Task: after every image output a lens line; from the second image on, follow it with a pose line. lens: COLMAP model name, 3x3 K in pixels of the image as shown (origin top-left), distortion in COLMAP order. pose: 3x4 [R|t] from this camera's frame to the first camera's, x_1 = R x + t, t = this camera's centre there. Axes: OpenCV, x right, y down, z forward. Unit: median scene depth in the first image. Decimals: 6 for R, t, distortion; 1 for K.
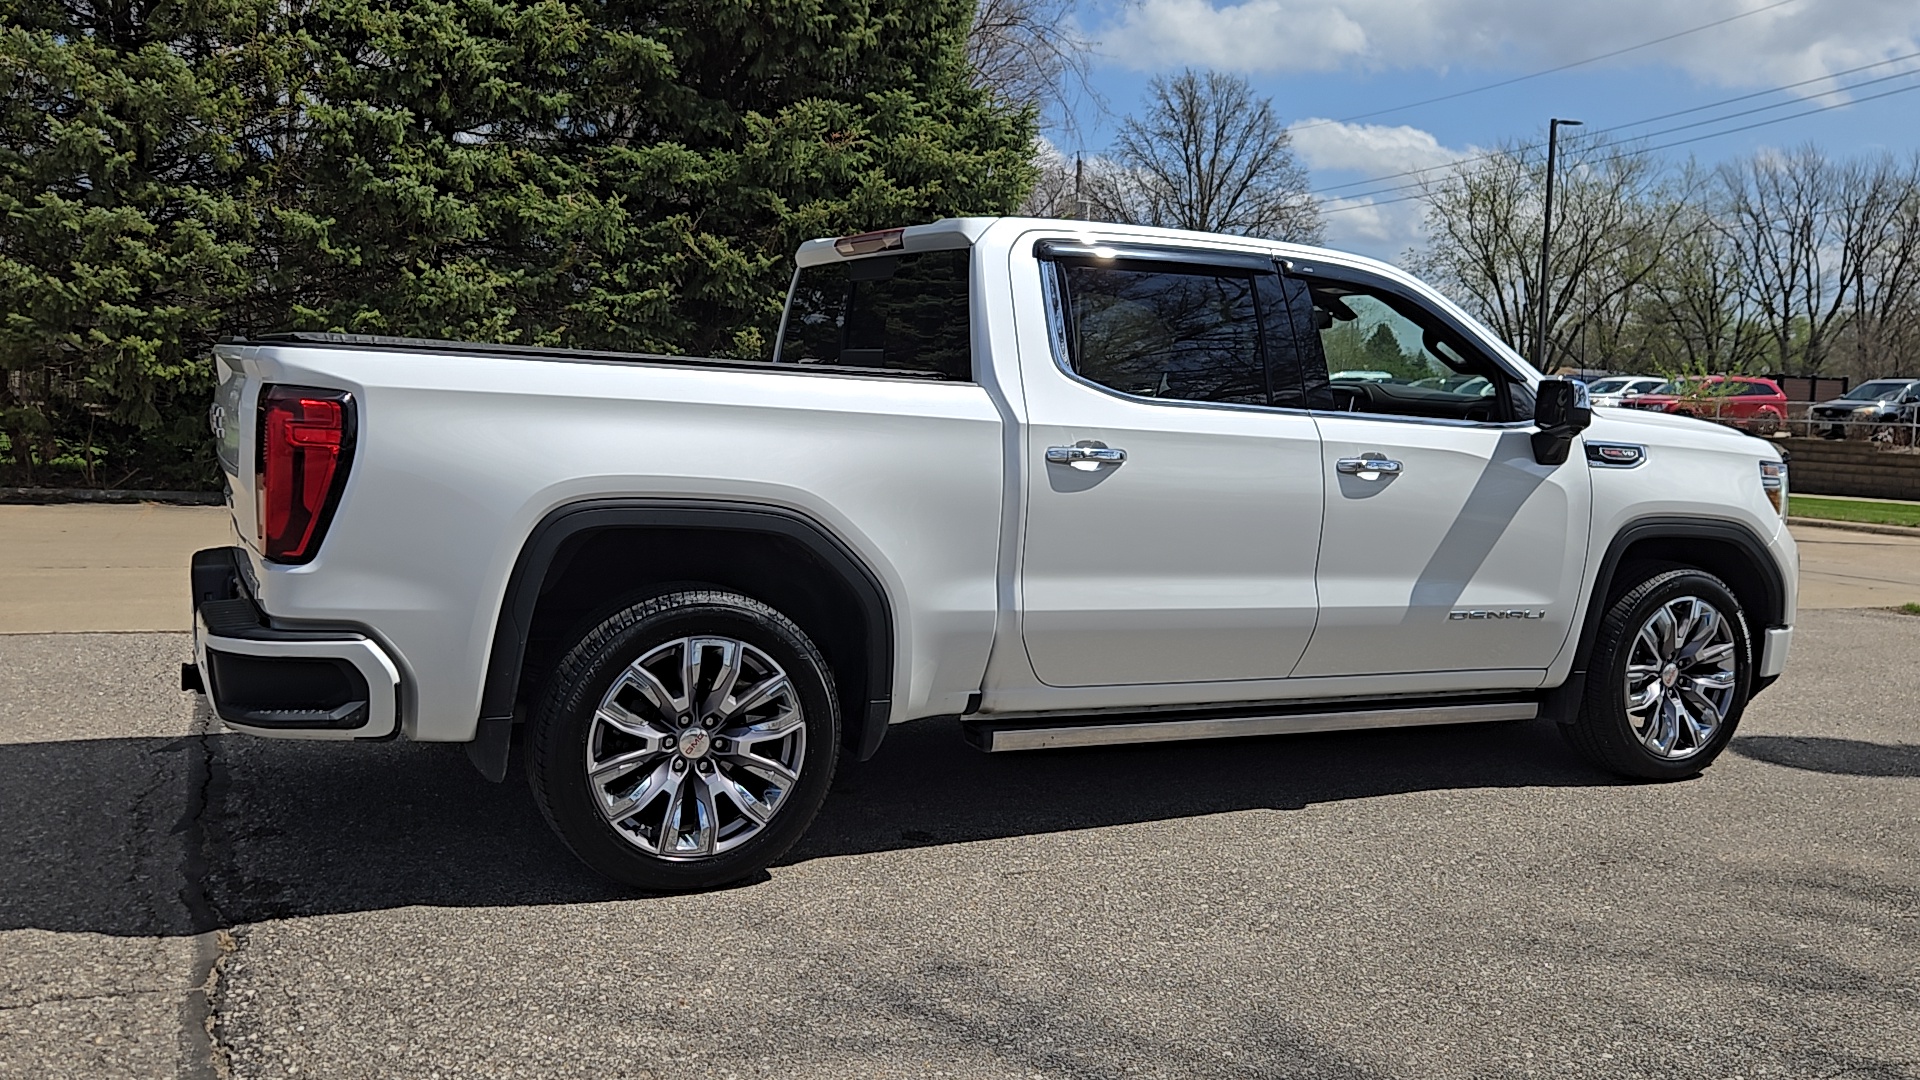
lens RADIAL K [[1609.3, 0, 950.2], [0, 1609.3, 531.3], [0, 0, 1]] dist [0.004430, -0.002368]
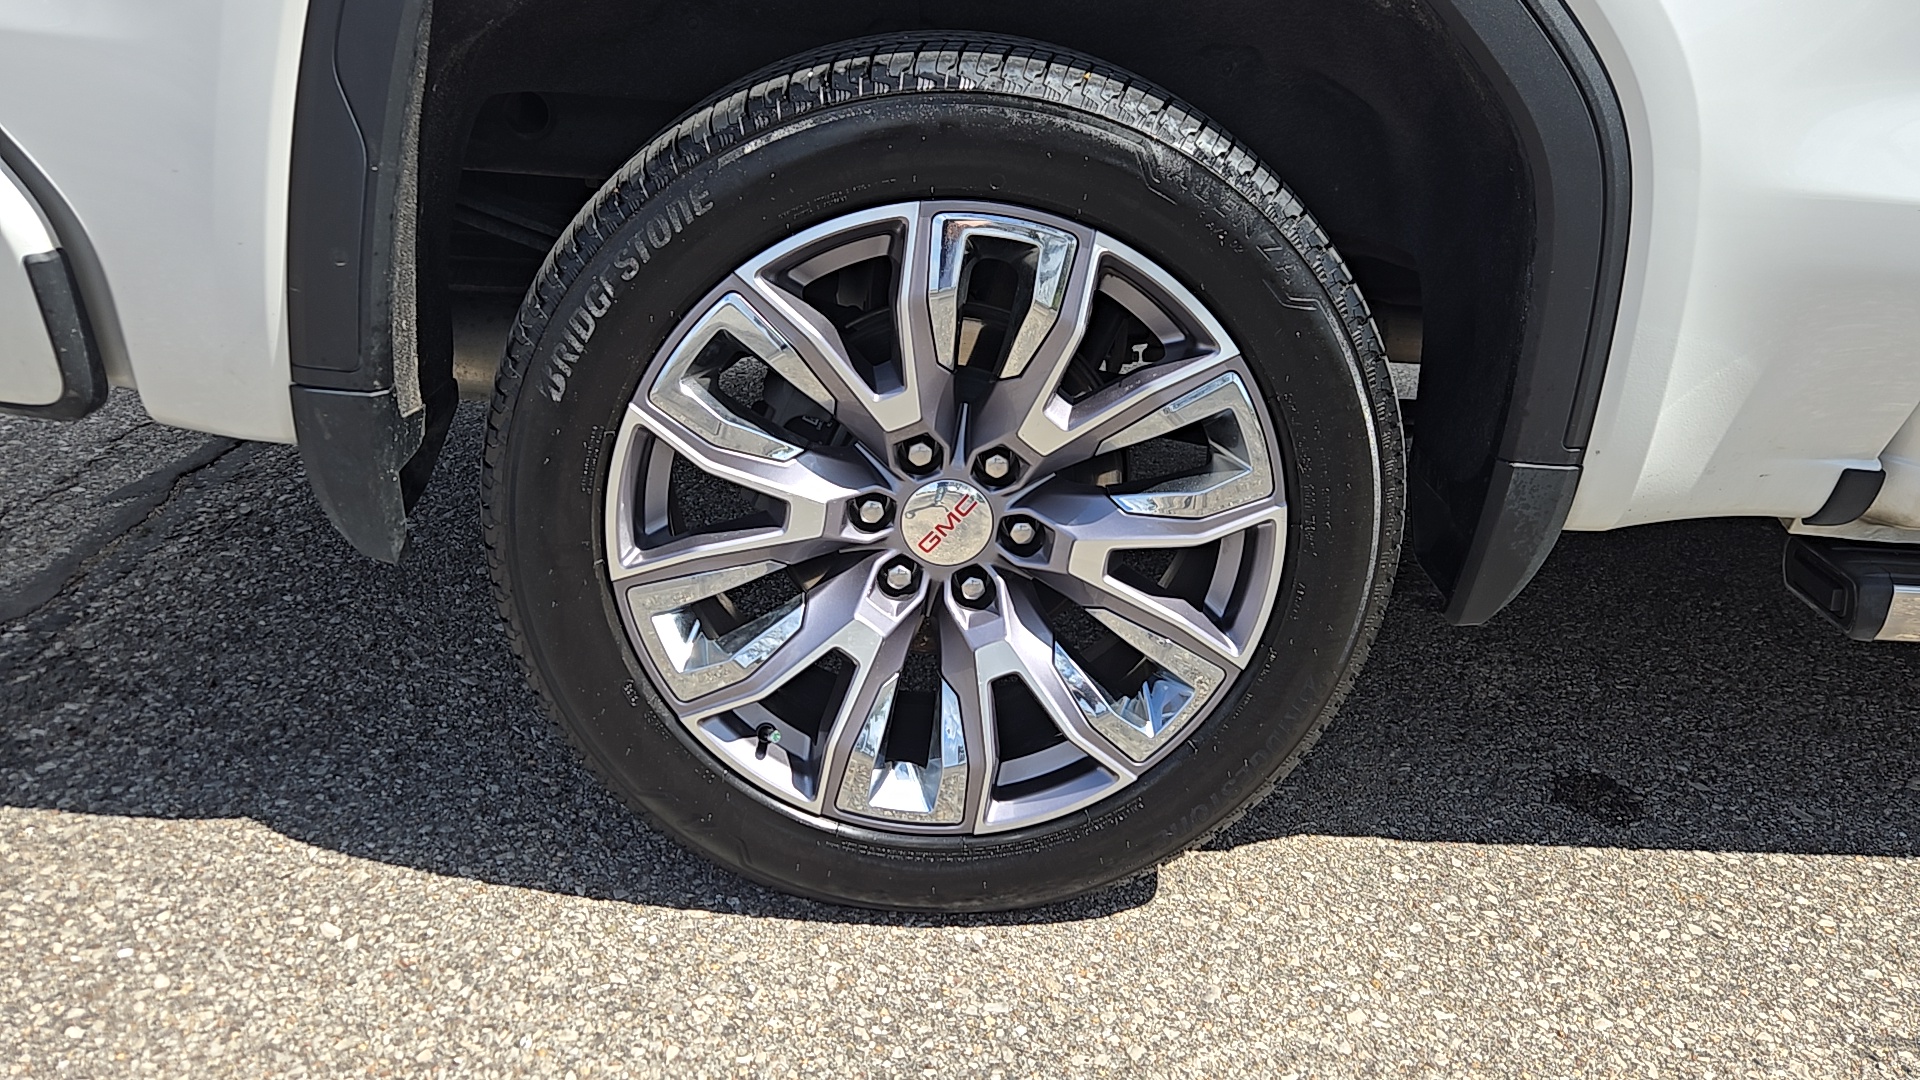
lens RADIAL K [[1609.3, 0, 952.4], [0, 1609.3, 572.4], [0, 0, 1]] dist [0.004430, -0.002368]
pose [[0.909966, 0.174353, -0.376249, -0.027470], [-0.063695, 0.955315, 0.288644, 0.042690], [0.409762, -0.238691, 0.880410, 0.692518]]
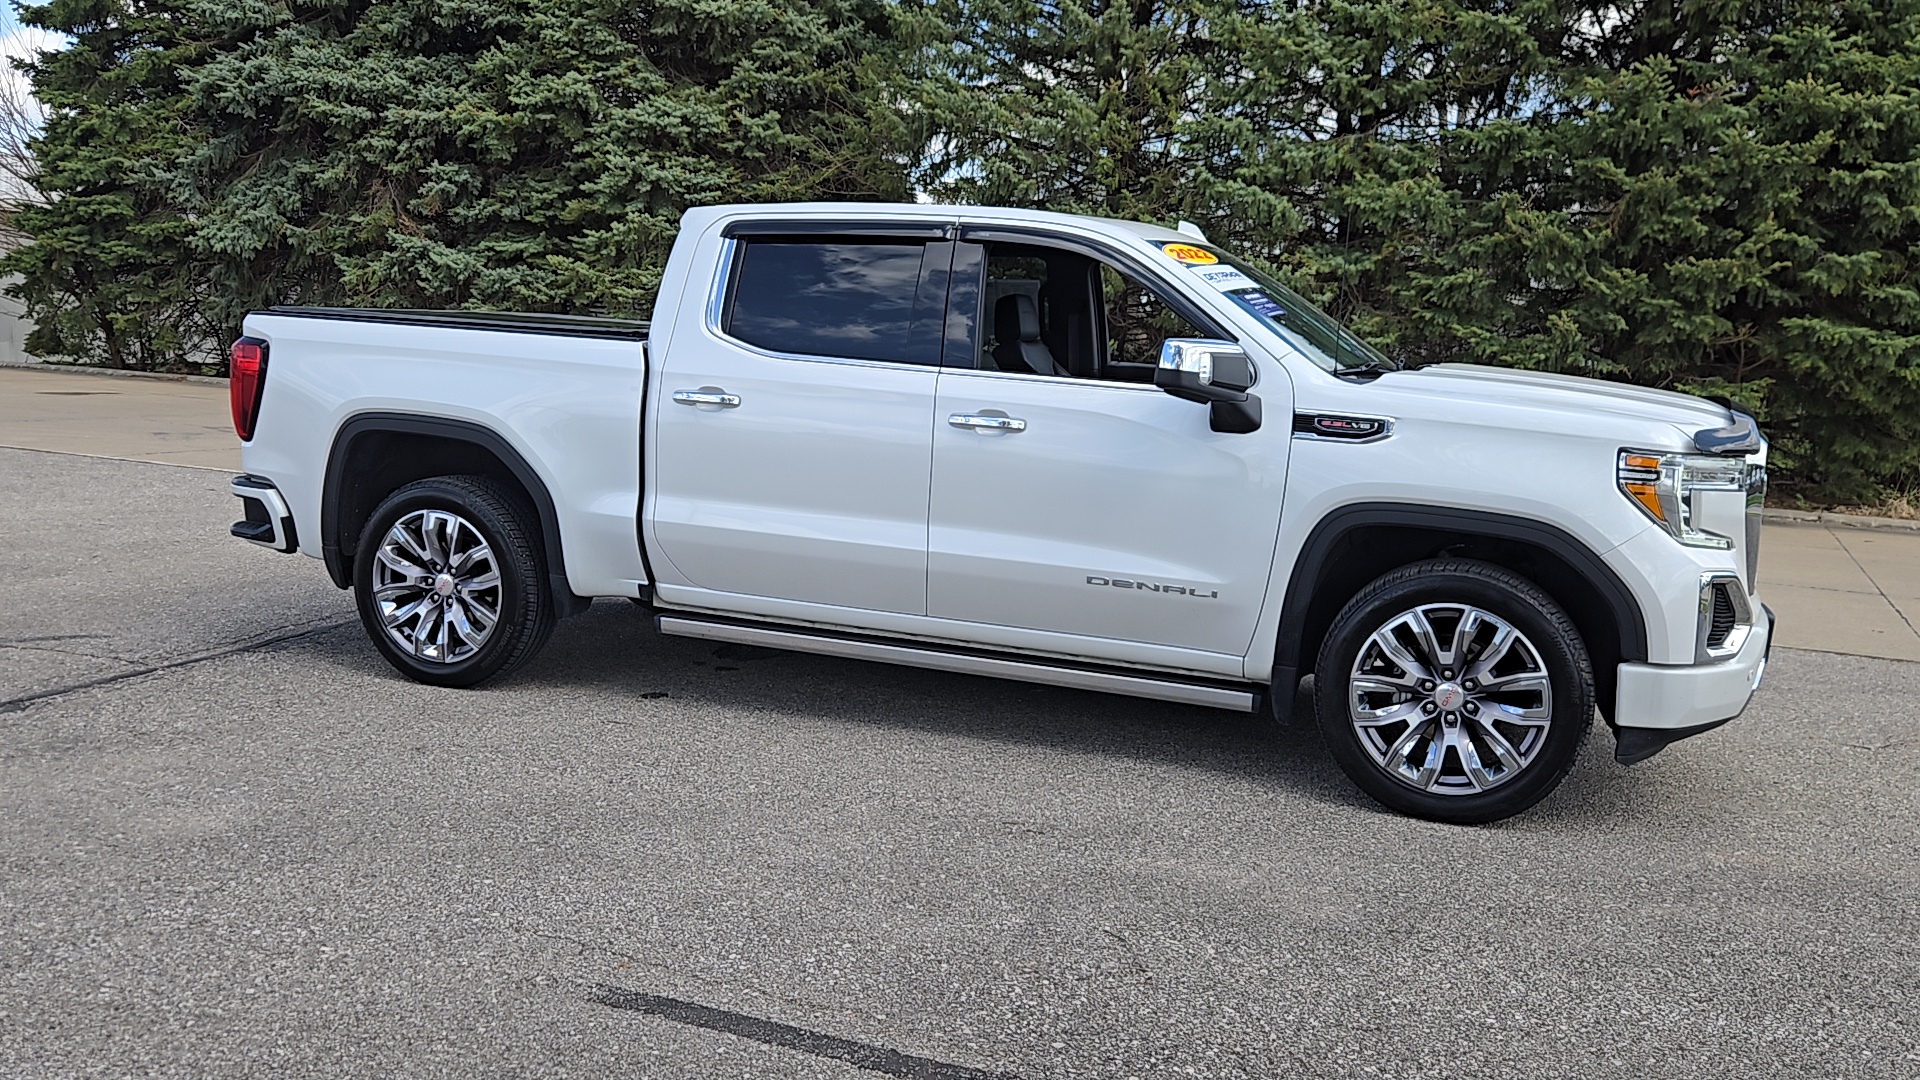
lens RADIAL K [[1609.3, 0, 951.9], [0, 1609.3, 539.4], [0, 0, 1]] dist [0.004430, -0.002368]
pose [[0.683422, 0.087297, -0.724785, 1.201066], [-0.080621, 0.995777, 0.043917, -0.010471], [0.725558, 0.028419, 0.687574, 0.326921]]
